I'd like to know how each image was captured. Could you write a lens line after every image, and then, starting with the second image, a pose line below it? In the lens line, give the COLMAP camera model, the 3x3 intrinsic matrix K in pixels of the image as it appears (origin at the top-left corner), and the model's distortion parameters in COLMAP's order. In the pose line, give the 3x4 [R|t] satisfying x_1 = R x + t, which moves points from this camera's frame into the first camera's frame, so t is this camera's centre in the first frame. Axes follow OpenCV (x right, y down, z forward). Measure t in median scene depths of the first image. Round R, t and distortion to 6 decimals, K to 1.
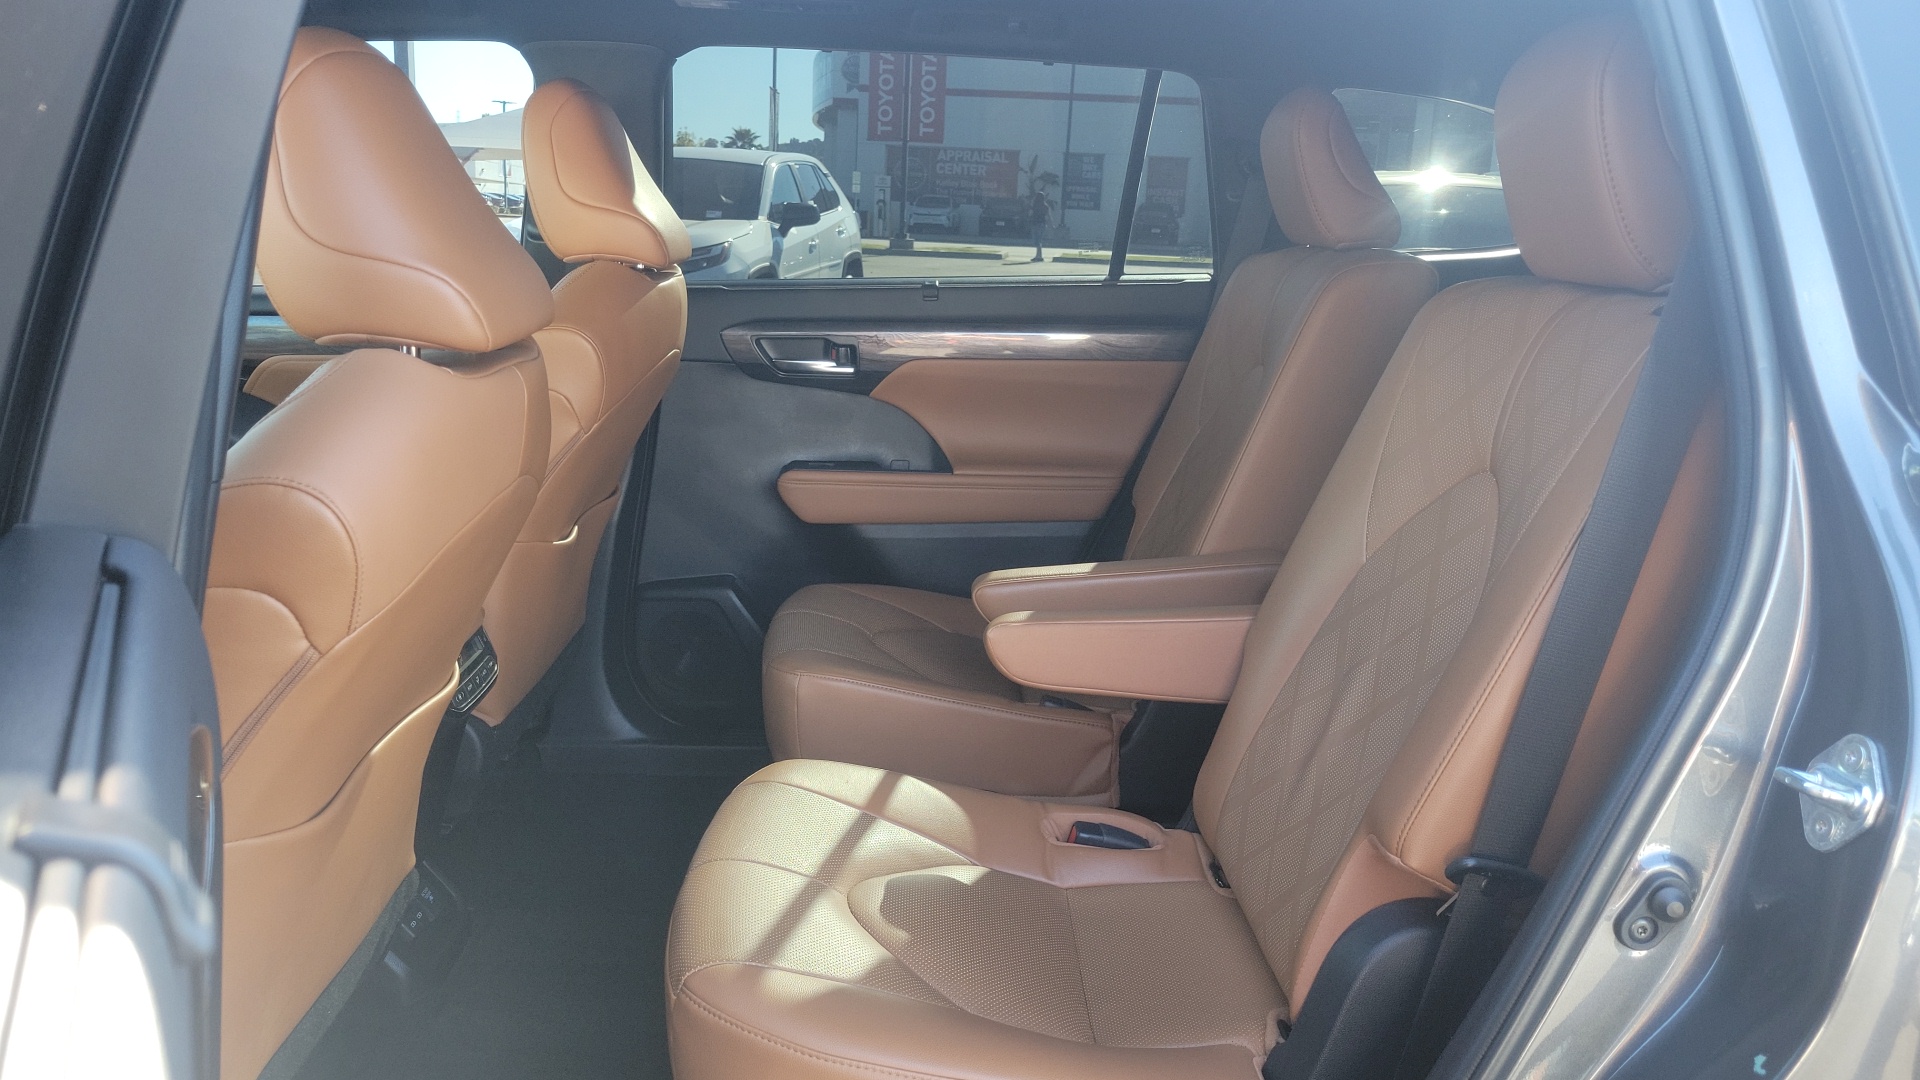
lens RADIAL K [[1449.3, 0, 949.4], [0, 1449.3, 543.6], [0, 0, 1]] dist [0.033216, -0.006901]
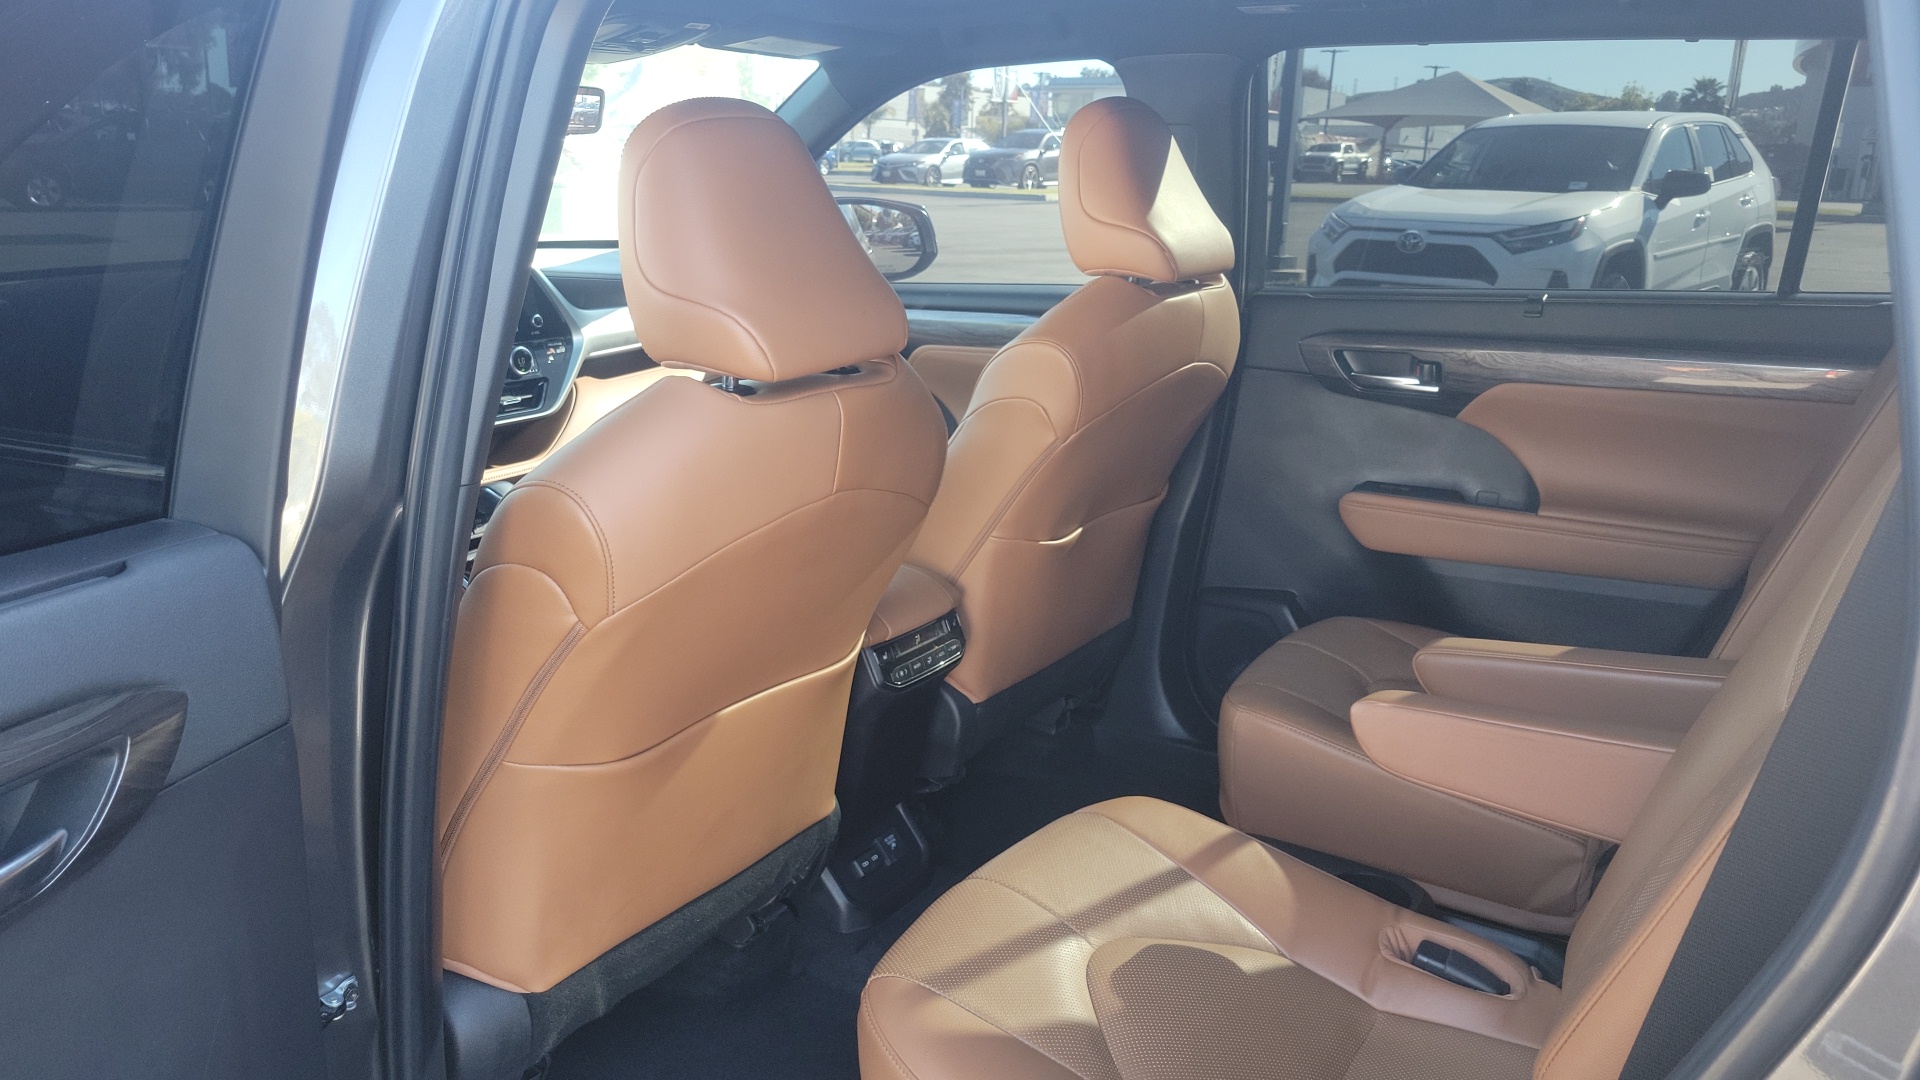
lens RADIAL K [[1449.3, 0, 949.4], [0, 1449.3, 543.6], [0, 0, 1]] dist [0.033216, -0.006901]
pose [[0.823223, 0.125002, -0.553785, 0.196896], [-0.112543, 0.992032, 0.056626, -0.039994], [0.556451, 0.015709, 0.830732, 0.069204]]
